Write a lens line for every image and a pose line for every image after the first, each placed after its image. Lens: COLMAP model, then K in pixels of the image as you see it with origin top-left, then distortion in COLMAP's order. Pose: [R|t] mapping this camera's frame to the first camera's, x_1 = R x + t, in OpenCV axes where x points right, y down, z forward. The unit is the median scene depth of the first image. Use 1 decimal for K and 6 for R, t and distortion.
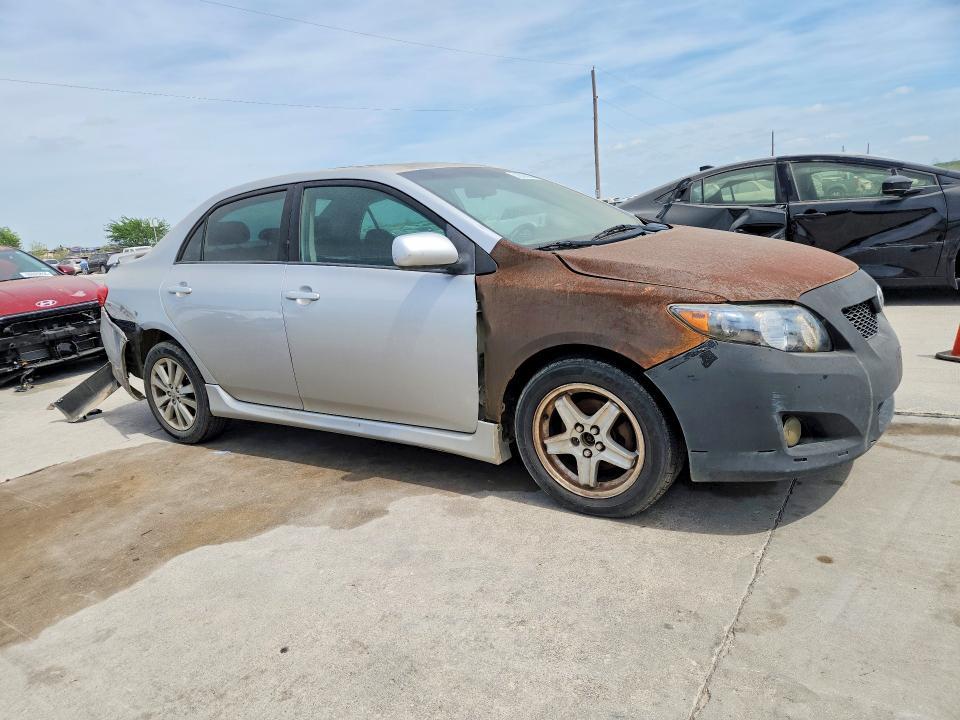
lens RADIAL K [[745.7, 0, 490.3], [0, 745.7, 359.2], [0, 0, 1]] dist [0.014937, -0.001354]
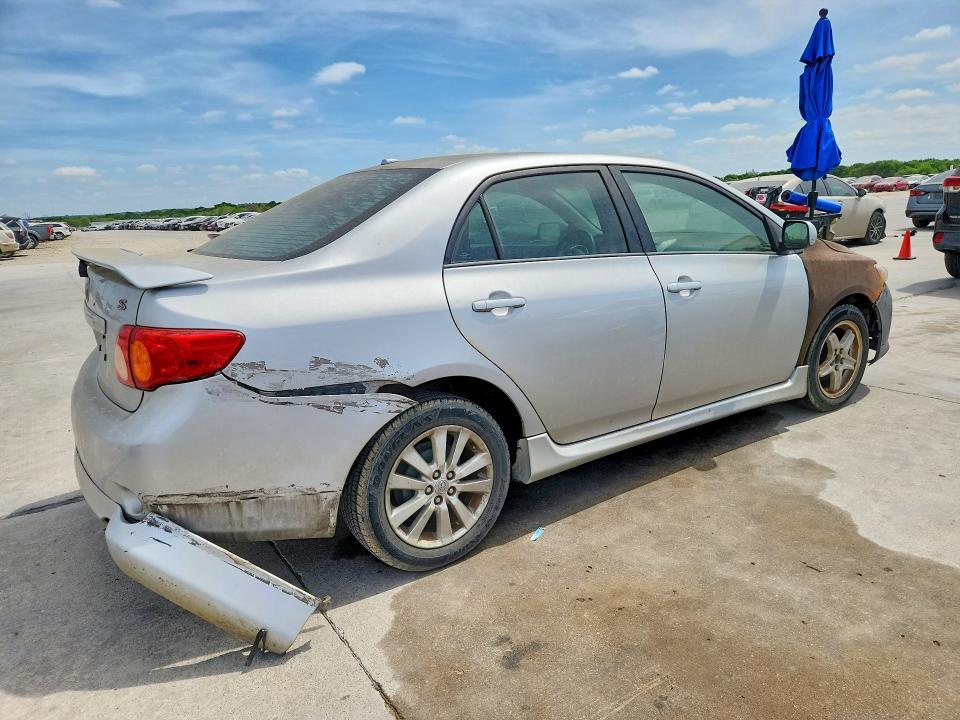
lens RADIAL K [[745.7, 0, 490.3], [0, 745.7, 359.2], [0, 0, 1]] dist [0.014937, -0.001354]
pose [[0.267531, -0.134685, 0.954089, -1.192055], [0.177751, 0.980087, 0.088513, -0.120333], [-0.947012, 0.145910, 0.286145, 0.969042]]
